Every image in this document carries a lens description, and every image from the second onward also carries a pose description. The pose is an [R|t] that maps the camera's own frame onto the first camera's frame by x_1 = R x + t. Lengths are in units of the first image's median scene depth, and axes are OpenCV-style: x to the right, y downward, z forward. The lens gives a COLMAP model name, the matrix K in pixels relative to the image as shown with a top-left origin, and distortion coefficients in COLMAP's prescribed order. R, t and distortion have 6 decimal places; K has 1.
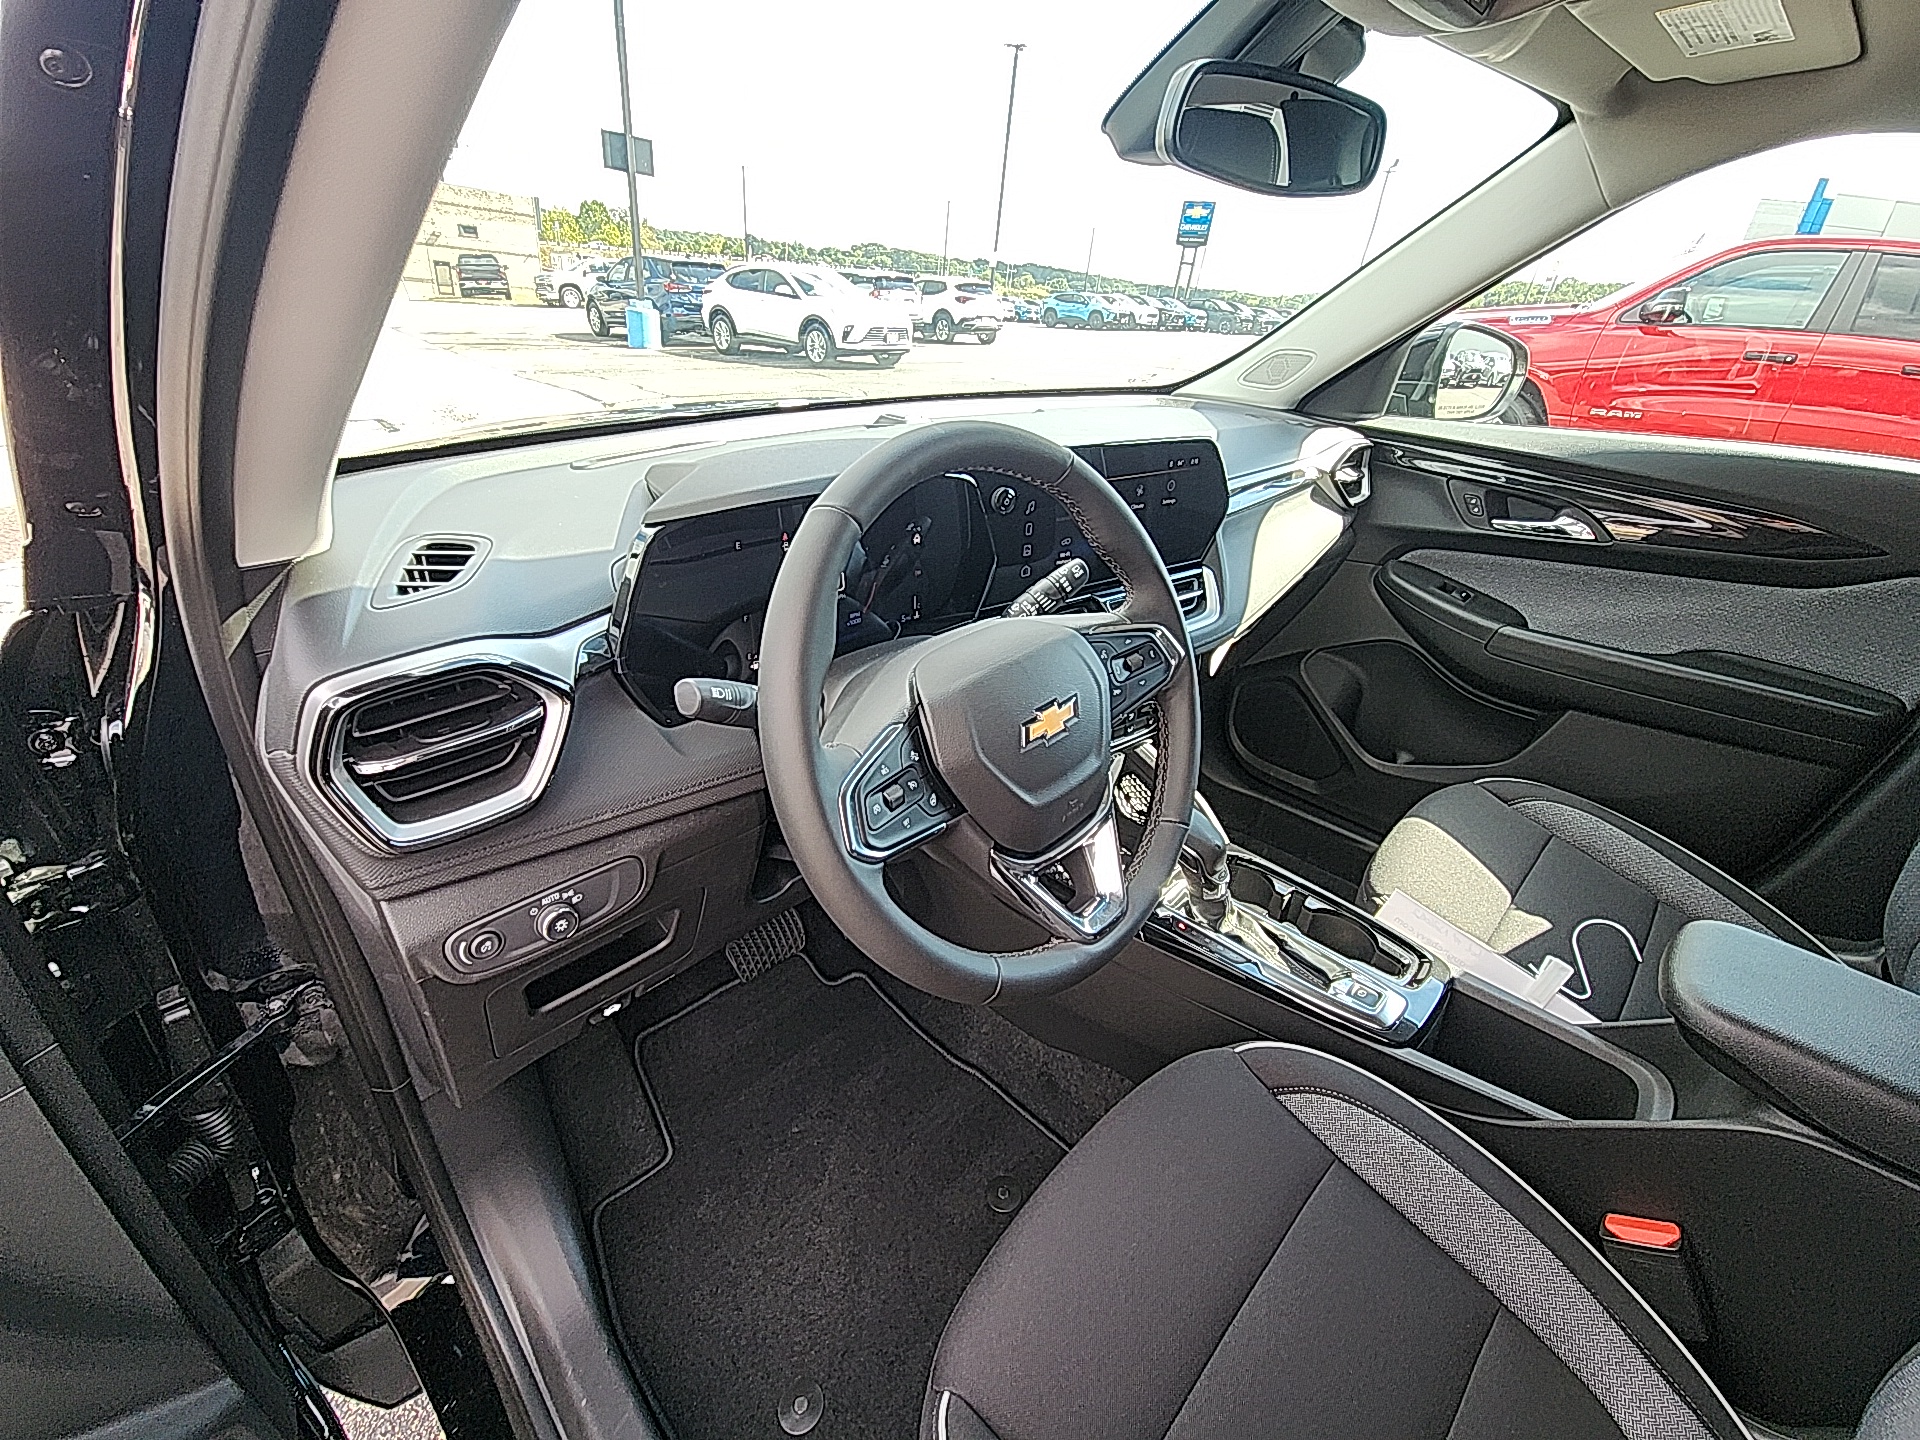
lens RADIAL K [[777.5, 0, 952.5], [0, 777.5, 701.8], [0, 0, 1]] dist [0.014316, -0.009910]
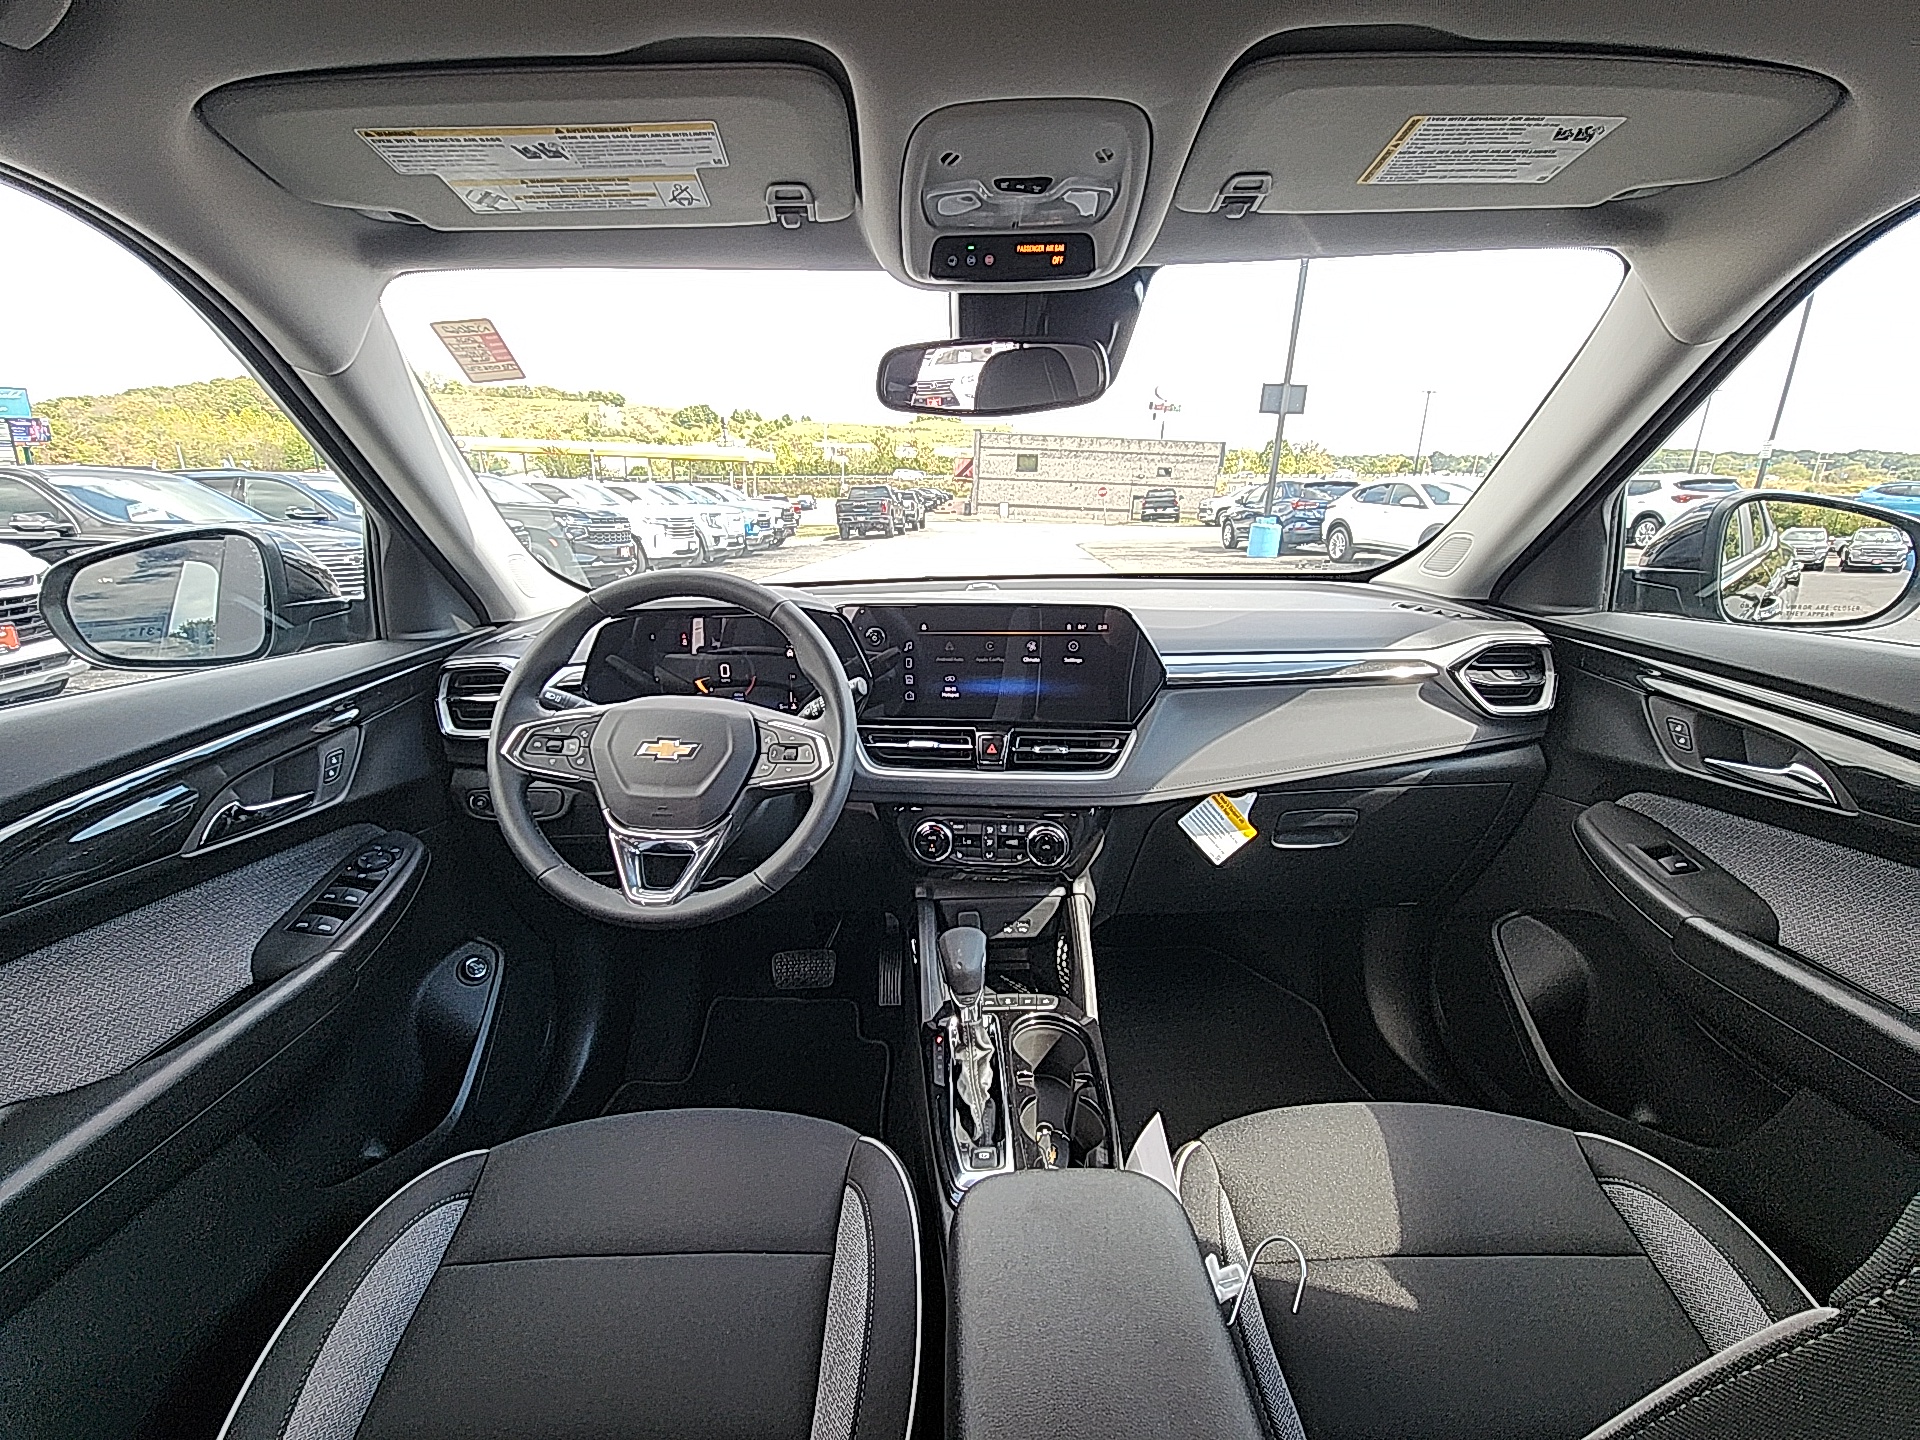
lens RADIAL K [[777.5, 0, 952.5], [0, 777.5, 701.8], [0, 0, 1]] dist [0.014316, -0.009910]
pose [[0.722321, 0.119407, -0.681171, 0.676562], [-0.281135, 0.950619, -0.131478, -0.009156], [0.631835, 0.286471, 0.720222, 0.096967]]
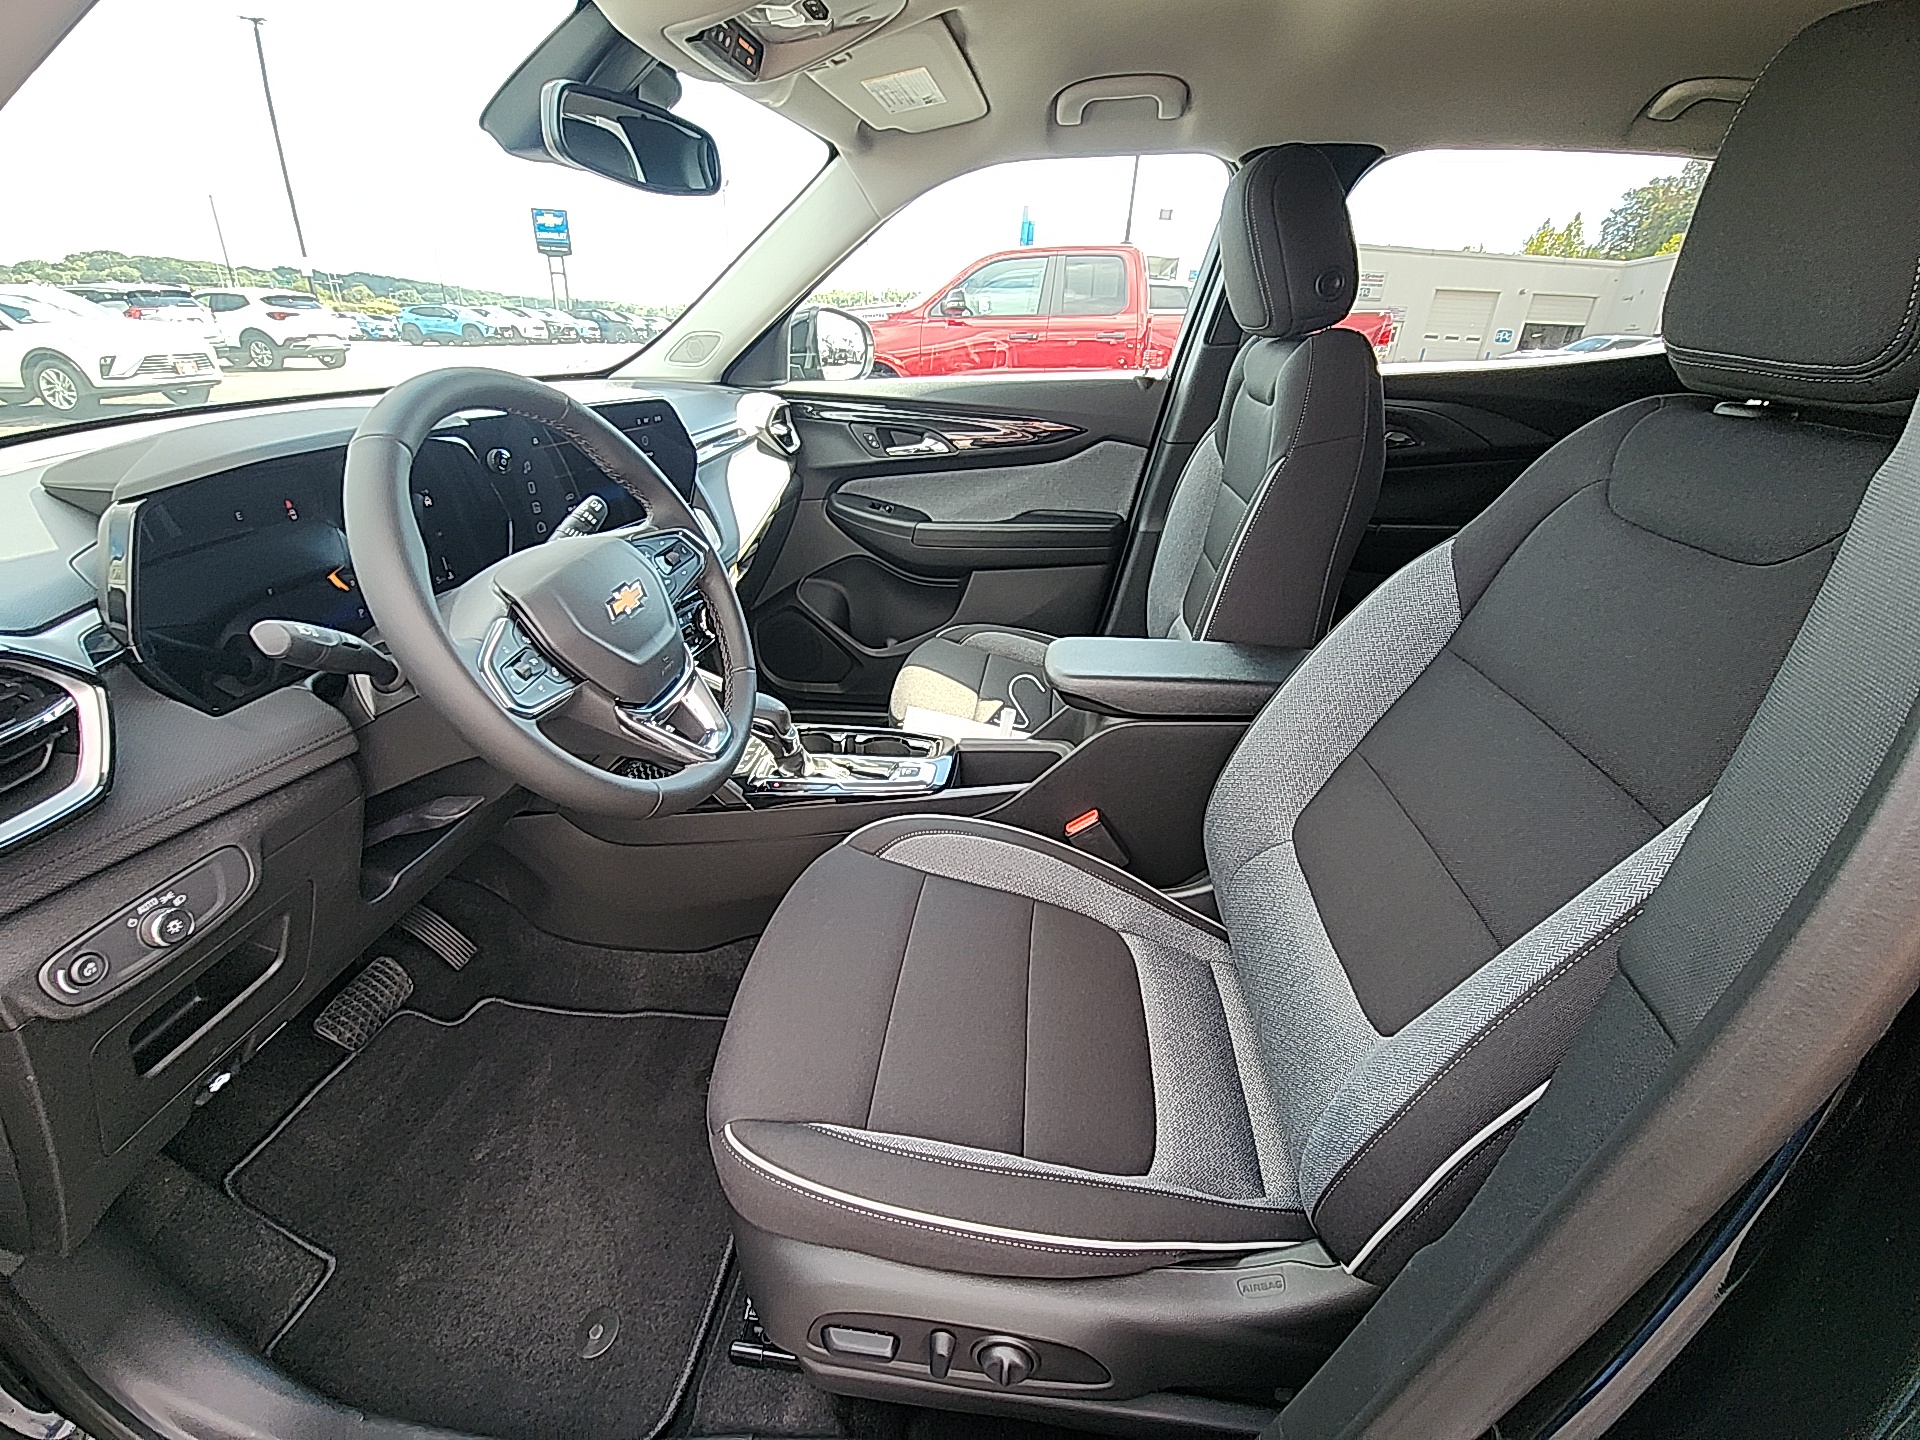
lens RADIAL K [[769.9, 0, 959.6], [0, 769.9, 703.5], [0, 0, 1]] dist [0.014971, -0.009628]
pose [[0.775627, -0.305280, 0.552455, -0.086941], [0.307976, 0.947038, 0.090934, 0.103570], [-0.550956, 0.099612, 0.828568, -0.139723]]
